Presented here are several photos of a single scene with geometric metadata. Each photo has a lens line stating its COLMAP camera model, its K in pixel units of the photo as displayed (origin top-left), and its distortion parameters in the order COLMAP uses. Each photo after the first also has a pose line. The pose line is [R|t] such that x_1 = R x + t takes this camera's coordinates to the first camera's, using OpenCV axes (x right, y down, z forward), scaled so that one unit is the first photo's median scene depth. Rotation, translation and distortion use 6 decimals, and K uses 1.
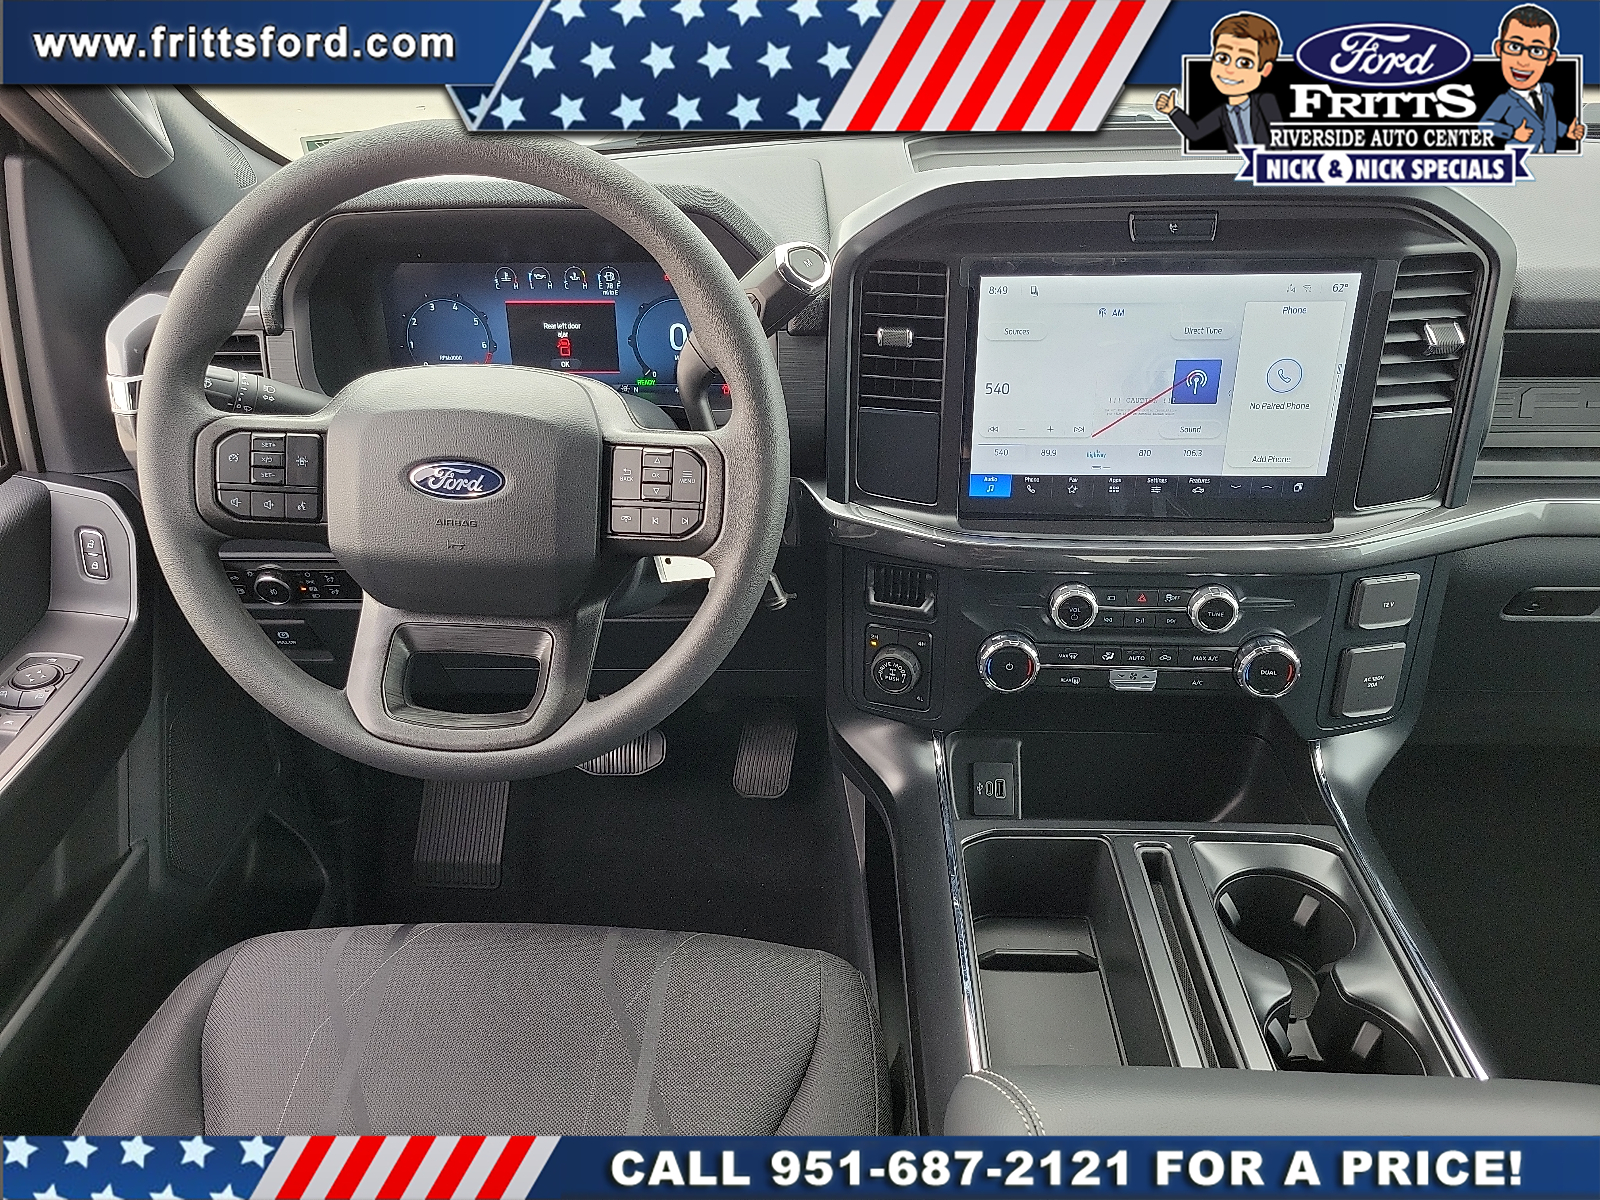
lens RADIAL K [[1223.6, 0, 800.0], [0, 1223.6, 600.0], [0, 0, 1]] dist [0.004225, -0.000588]
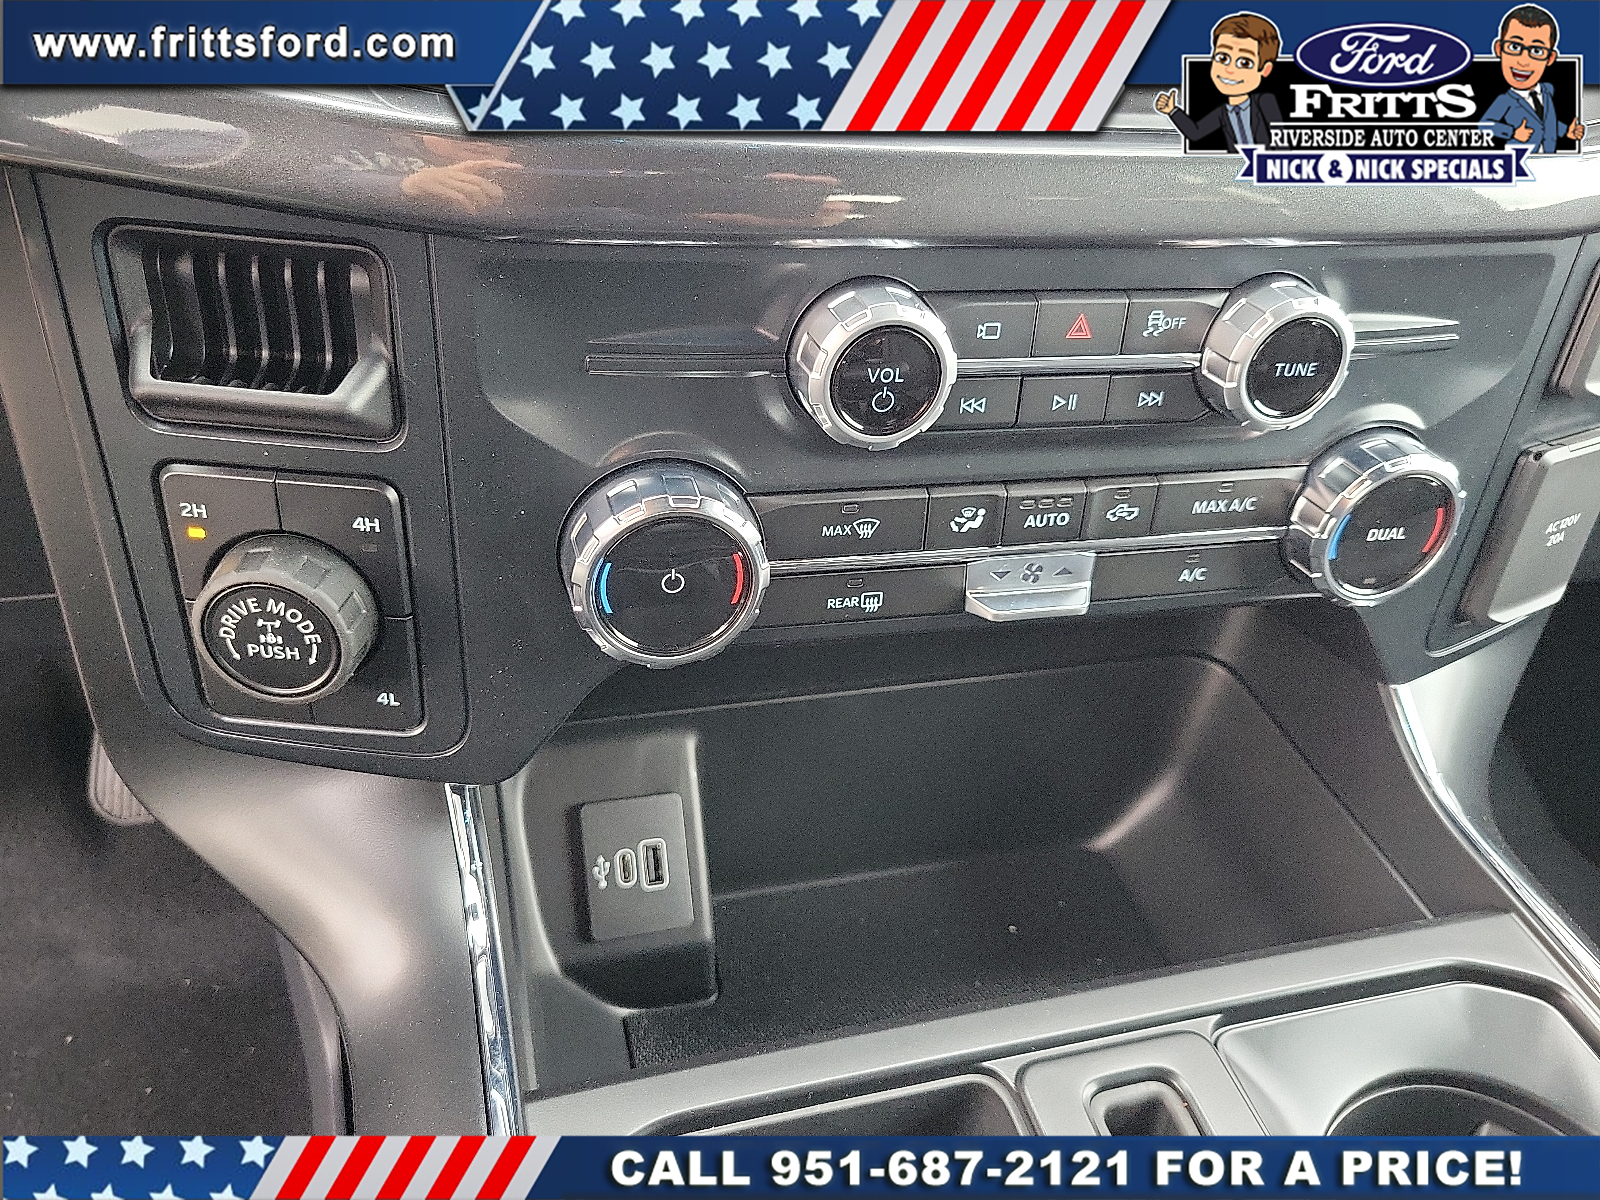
lens RADIAL K [[1178.6, 0, 755.7], [0, 1178.6, 603.9], [0, 0, 1]] dist [0.002671, -0.002355]
pose [[0.956388, -0.094057, 0.276541, 0.112302], [0.051471, 0.986190, 0.157416, 0.015965], [-0.287528, -0.136317, 0.948022, 0.733695]]
